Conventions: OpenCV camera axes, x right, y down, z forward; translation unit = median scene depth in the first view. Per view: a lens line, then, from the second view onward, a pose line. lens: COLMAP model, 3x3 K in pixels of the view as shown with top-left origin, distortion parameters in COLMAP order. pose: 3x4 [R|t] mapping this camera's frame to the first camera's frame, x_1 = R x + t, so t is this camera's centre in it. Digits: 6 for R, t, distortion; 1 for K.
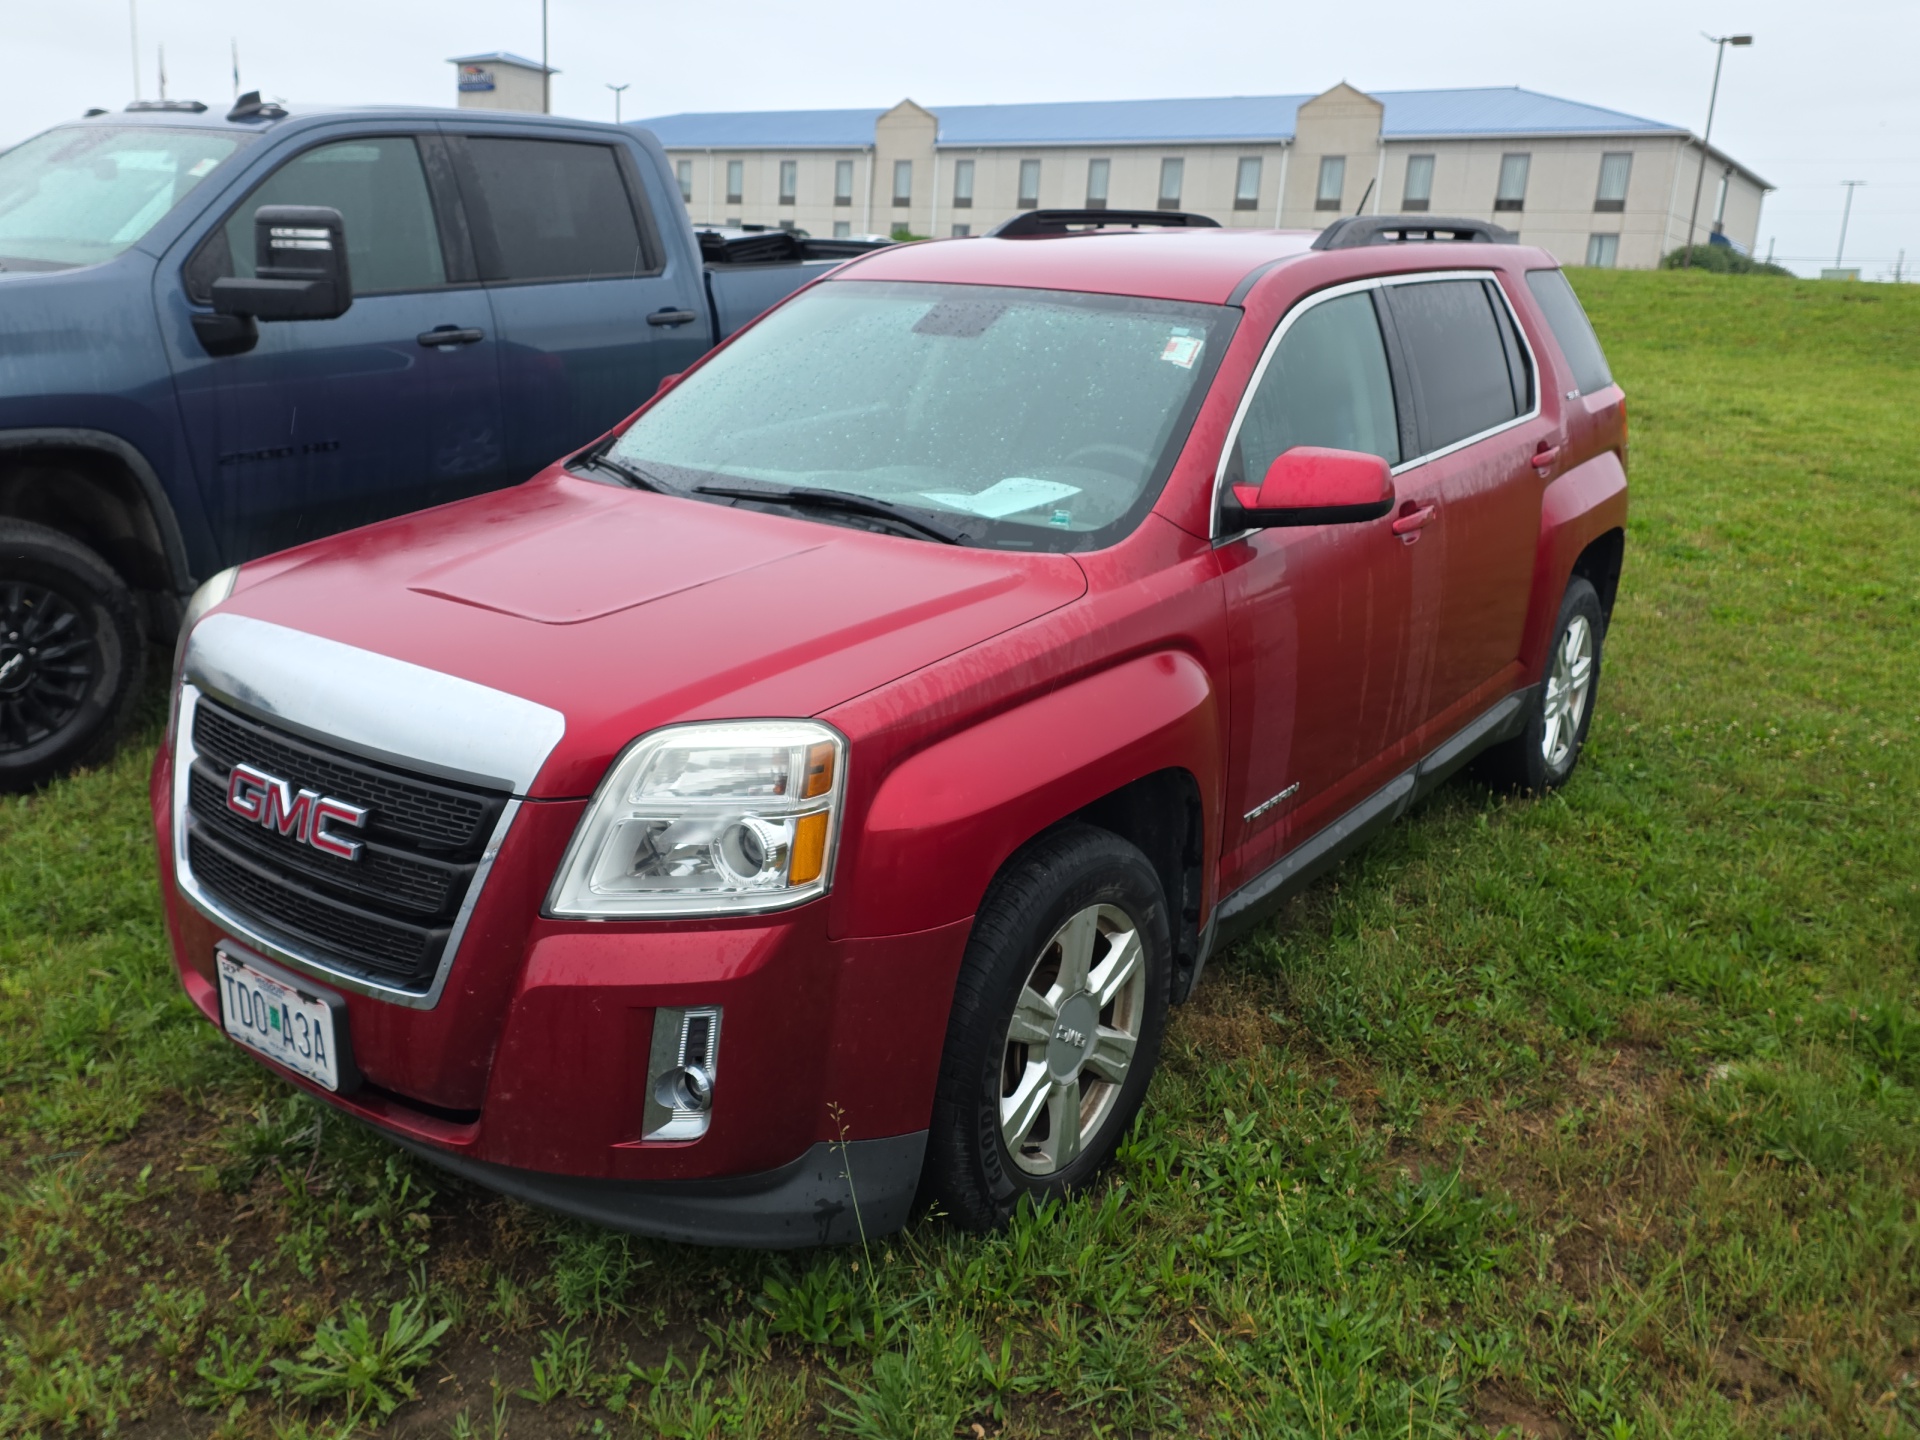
lens RADIAL K [[1584.4, 0, 899.3], [0, 1584.4, 719.4], [0, 0, 1]] dist [0.077010, -0.068258]
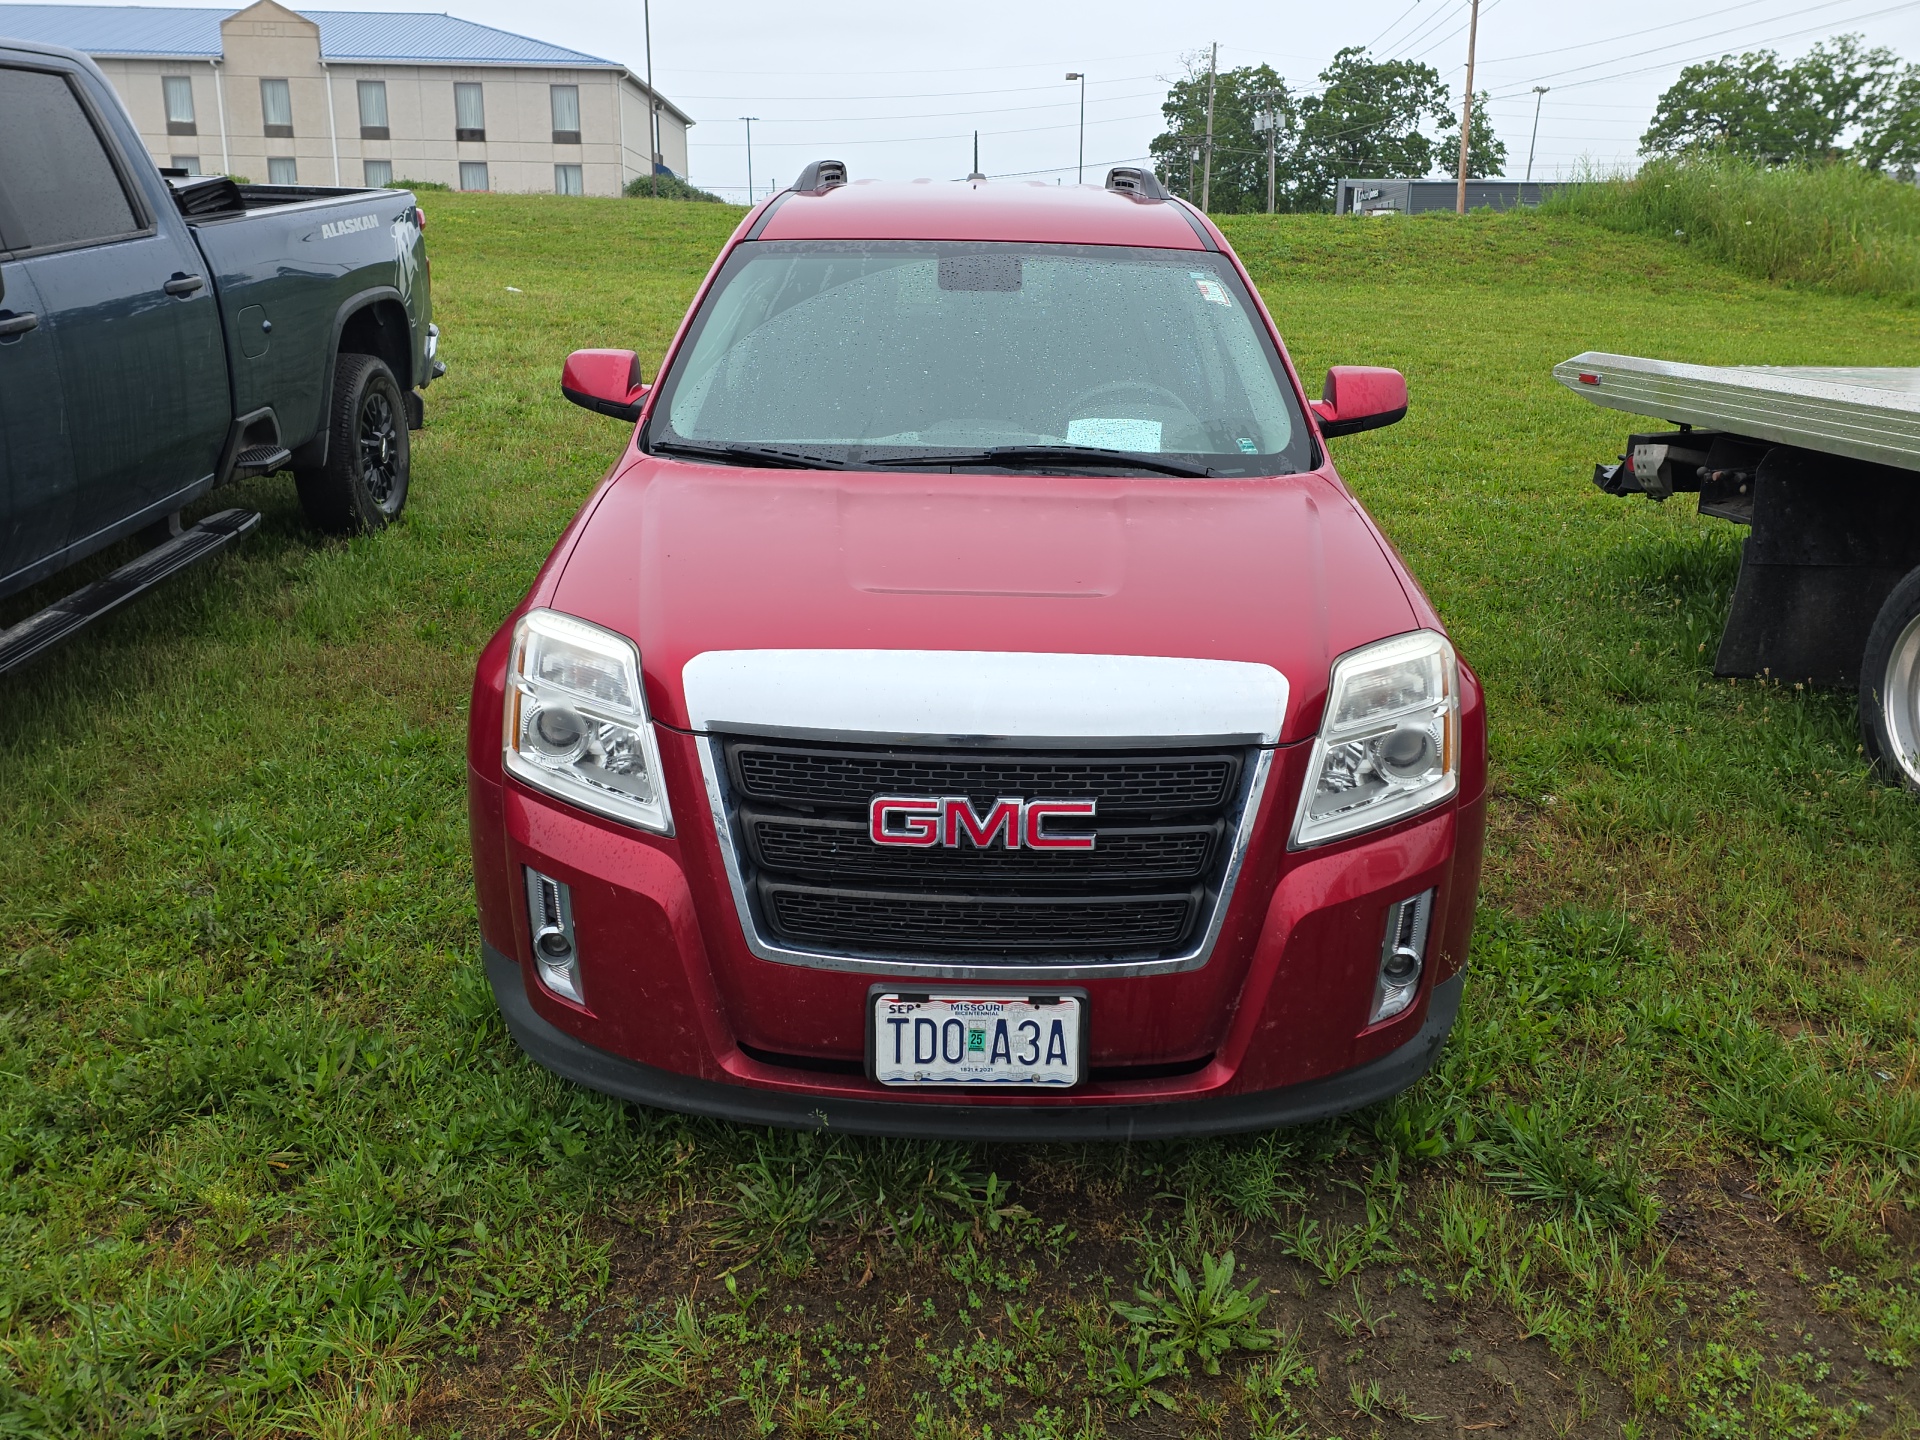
lens RADIAL K [[1584.4, 0, 954.8], [0, 1584.4, 721.6], [0, 0, 1]] dist [0.077010, -0.068258]
pose [[0.810865, -0.202327, 0.549146, -0.326819], [0.179693, 0.979086, 0.095401, -0.035441], [-0.556963, 0.021320, 0.830264, 0.075180]]
